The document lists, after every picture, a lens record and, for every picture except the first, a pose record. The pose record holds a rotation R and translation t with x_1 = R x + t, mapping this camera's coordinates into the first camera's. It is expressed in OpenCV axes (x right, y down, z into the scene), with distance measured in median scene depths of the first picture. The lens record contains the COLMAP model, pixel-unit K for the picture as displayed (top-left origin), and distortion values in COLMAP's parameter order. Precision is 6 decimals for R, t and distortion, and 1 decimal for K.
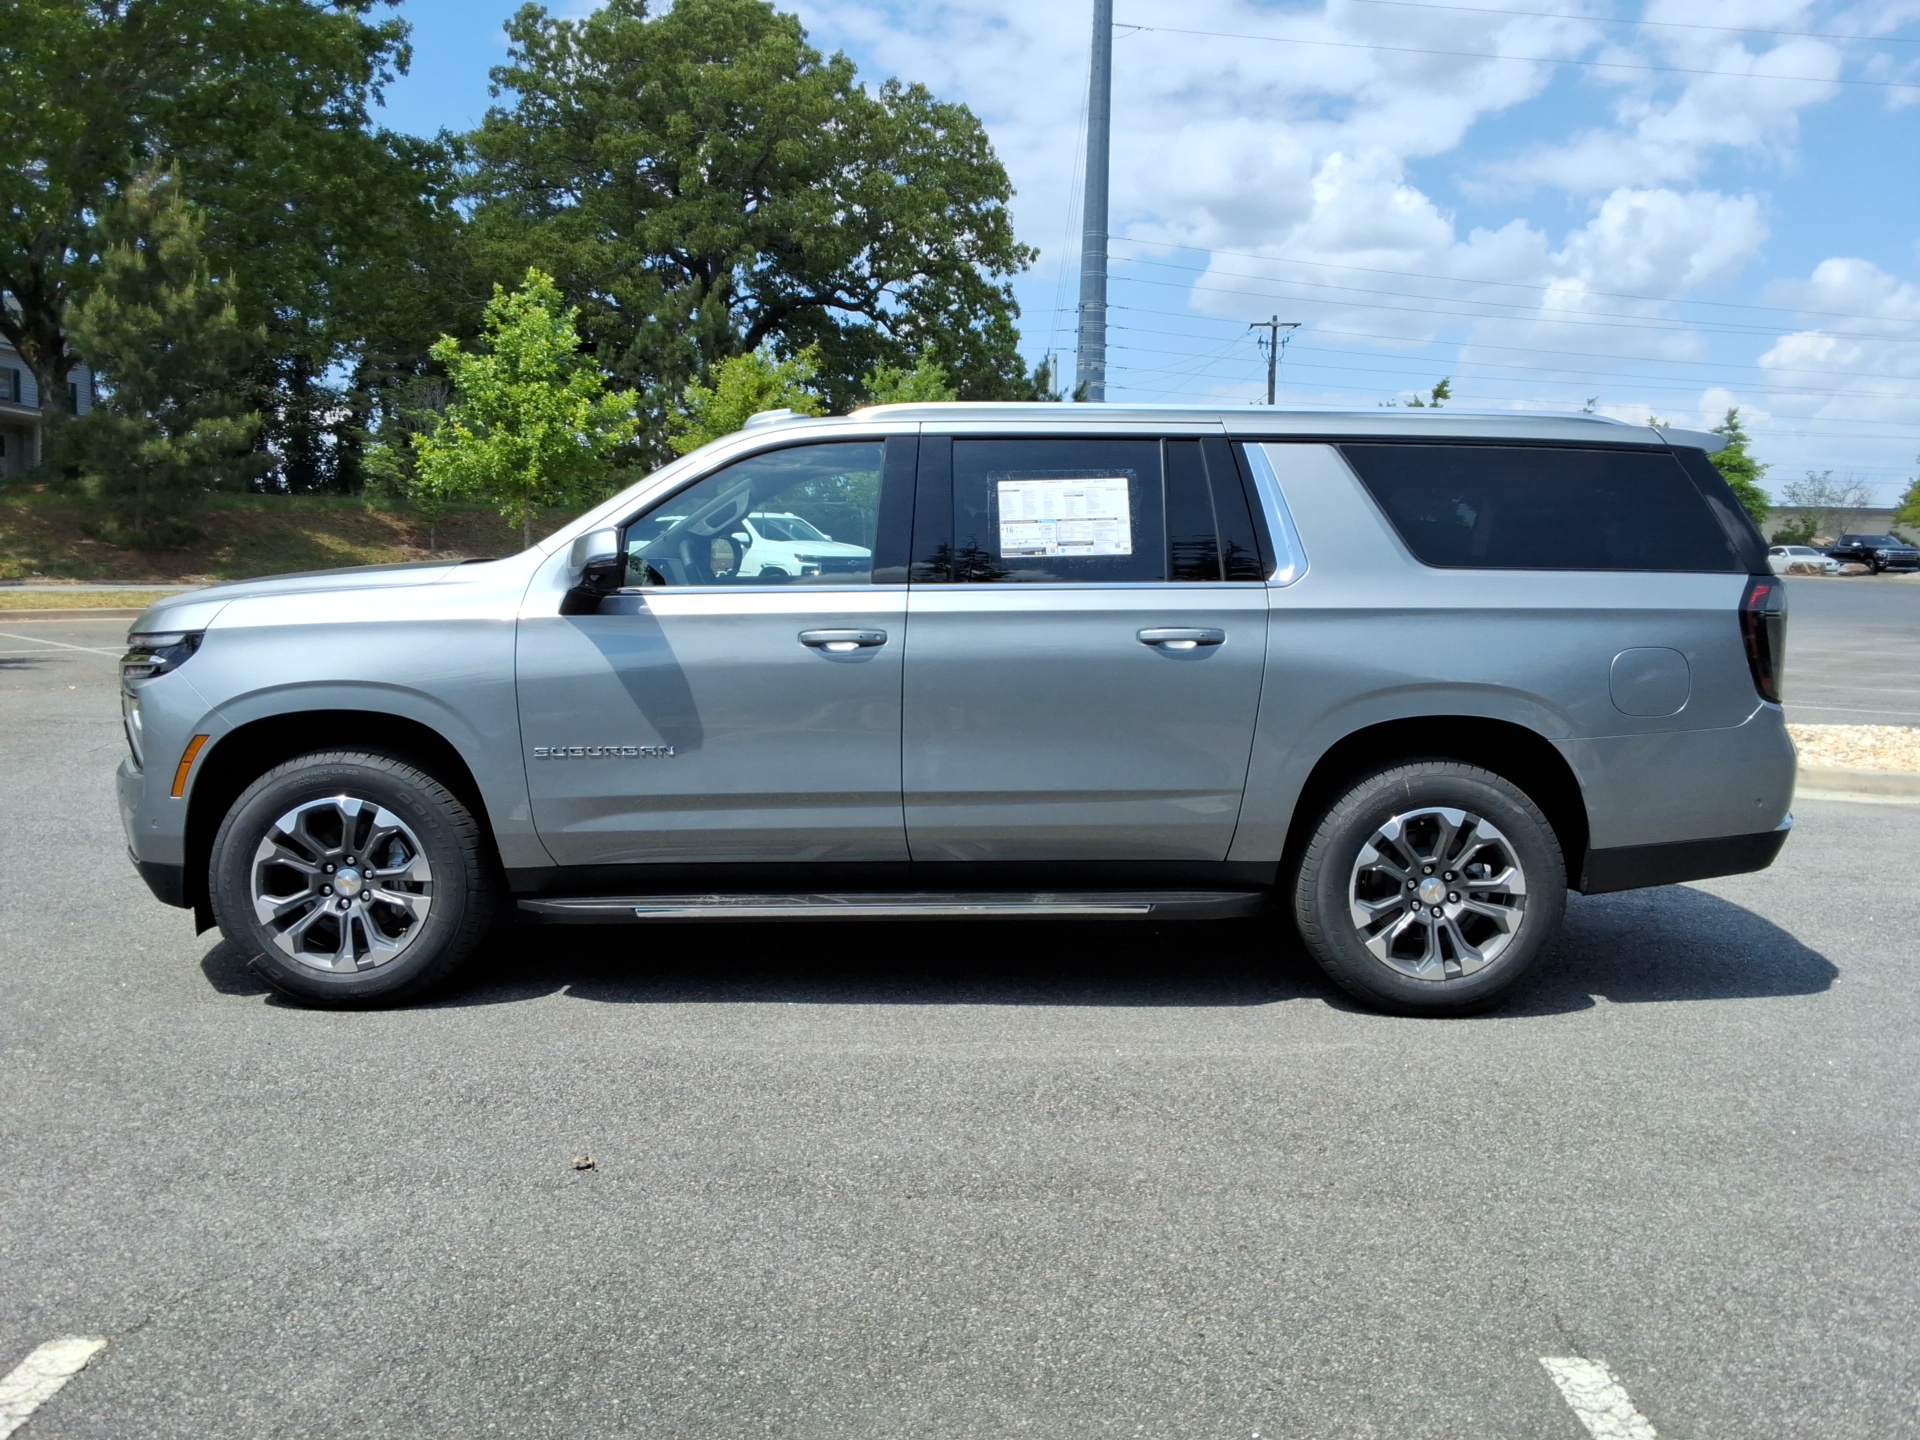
lens RADIAL K [[1539.6, 0, 983.8], [0, 1539.6, 748.3], [0, 0, 1]] dist [0.053592, -0.085698]
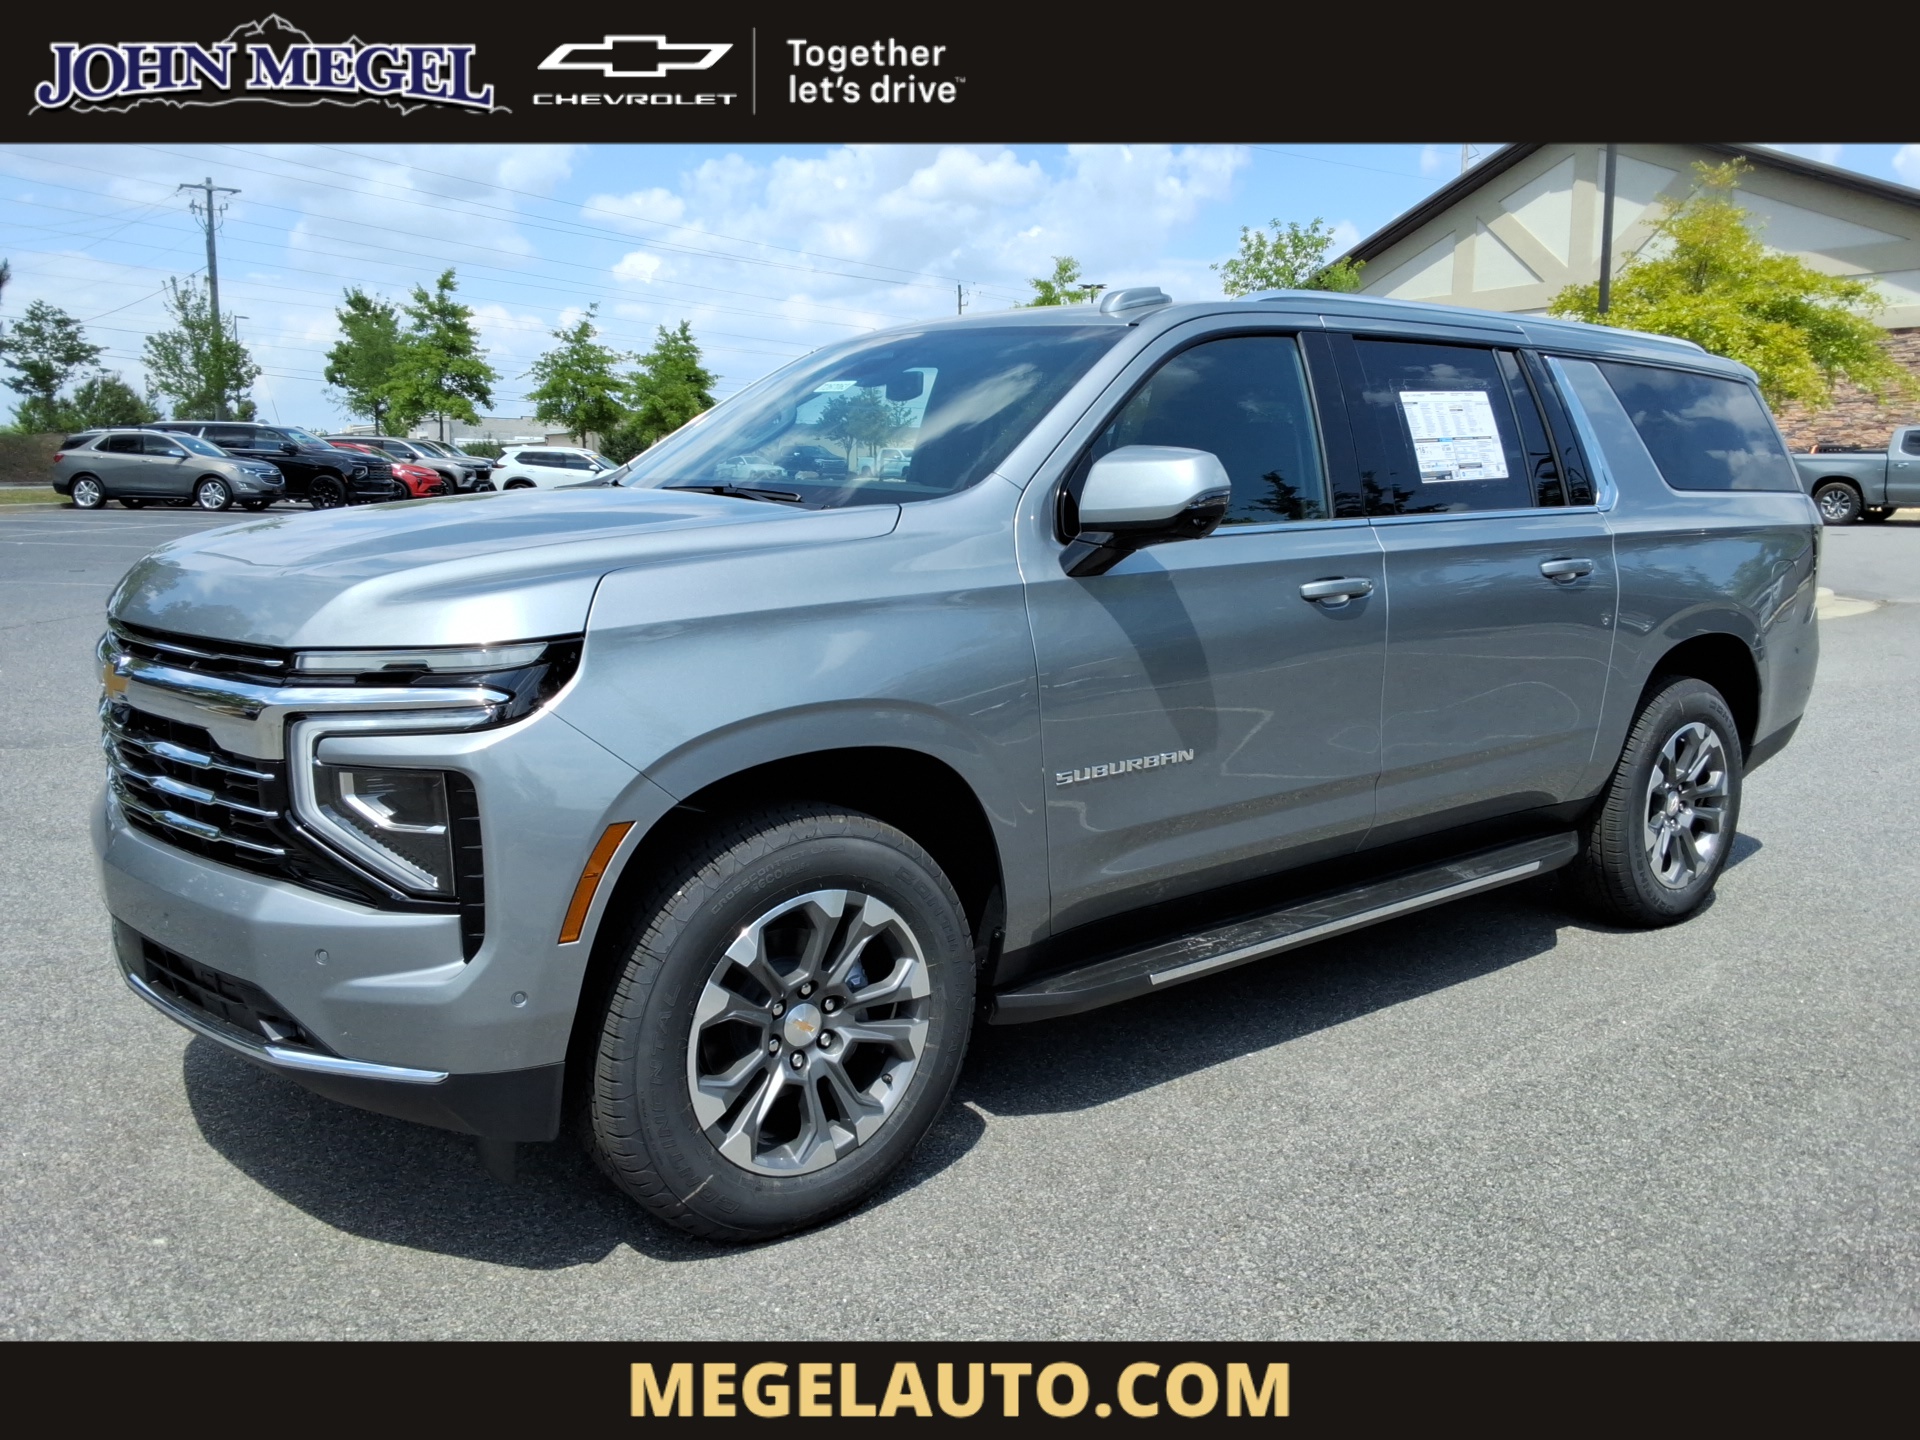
lens RADIAL K [[1539.6, 0, 962.6], [0, 1539.6, 725.6], [0, 0, 1]] dist [0.053592, -0.085698]
pose [[0.772856, -0.097607, 0.627029, -0.725687], [0.066677, 0.995121, 0.072722, -0.068538], [-0.631068, -0.014395, 0.775594, 0.496567]]
